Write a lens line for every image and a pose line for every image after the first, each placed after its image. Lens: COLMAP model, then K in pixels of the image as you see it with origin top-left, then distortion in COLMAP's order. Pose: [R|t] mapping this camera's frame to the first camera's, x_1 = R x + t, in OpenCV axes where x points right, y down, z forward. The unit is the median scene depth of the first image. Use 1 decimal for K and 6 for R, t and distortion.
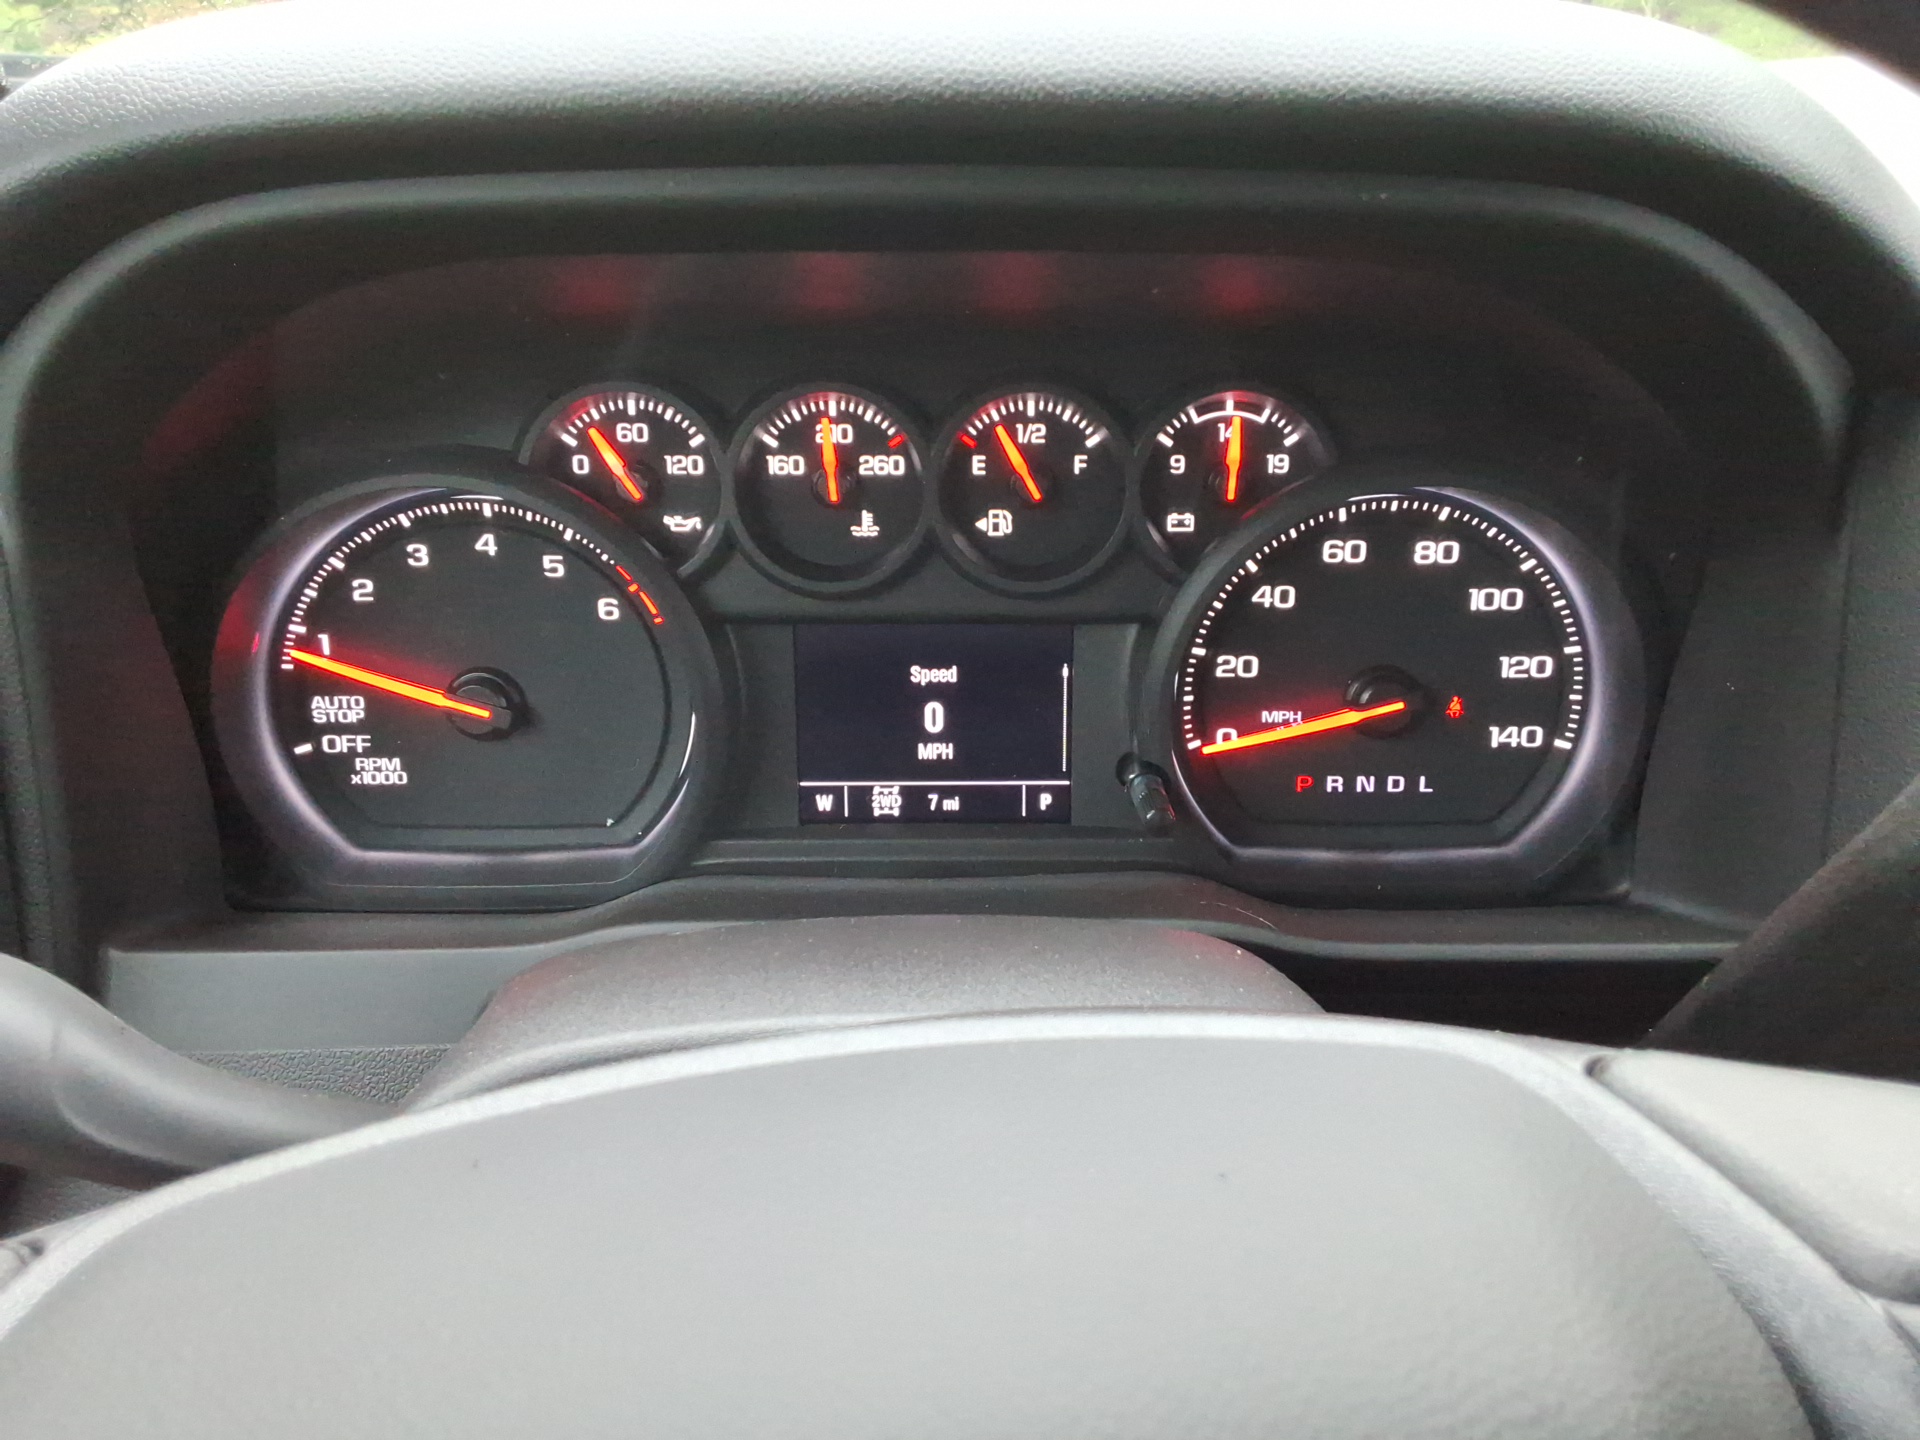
lens RADIAL K [[1543.6, 0, 944.6], [0, 1543.6, 689.2], [0, 0, 1]] dist [0.086403, -0.000678]
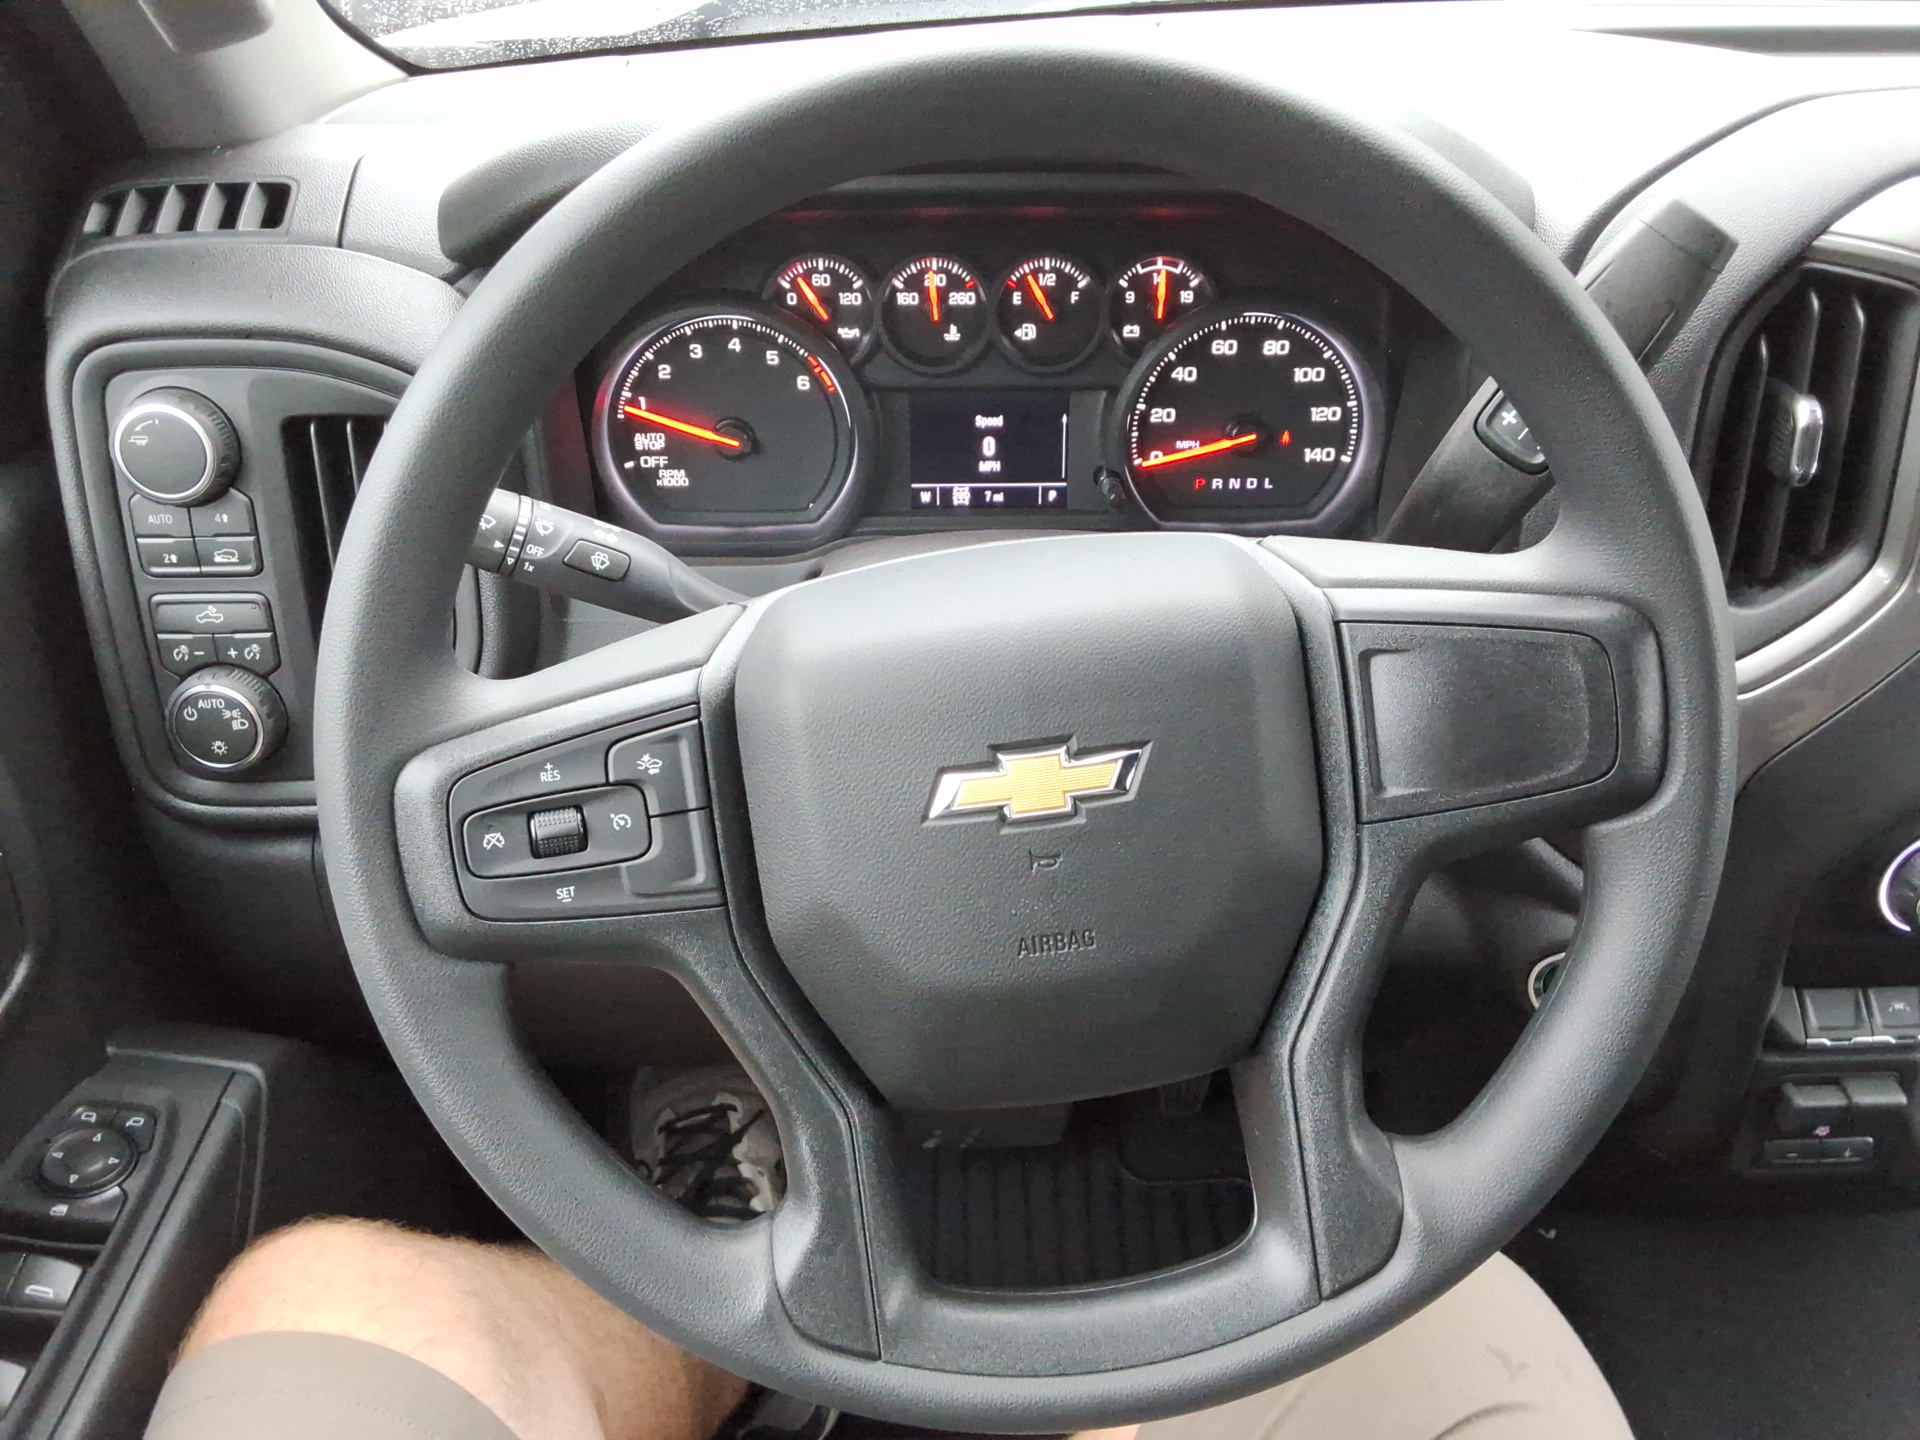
lens RADIAL K [[1539.4, 0, 962.4], [0, 1539.4, 694.4], [0, 0, 1]] dist [0.099171, -0.145699]
pose [[0.999416, -0.009915, 0.032691, -0.099449], [0.005000, 0.989104, 0.147134, 0.040024], [-0.033793, -0.146884, 0.988576, -0.781207]]
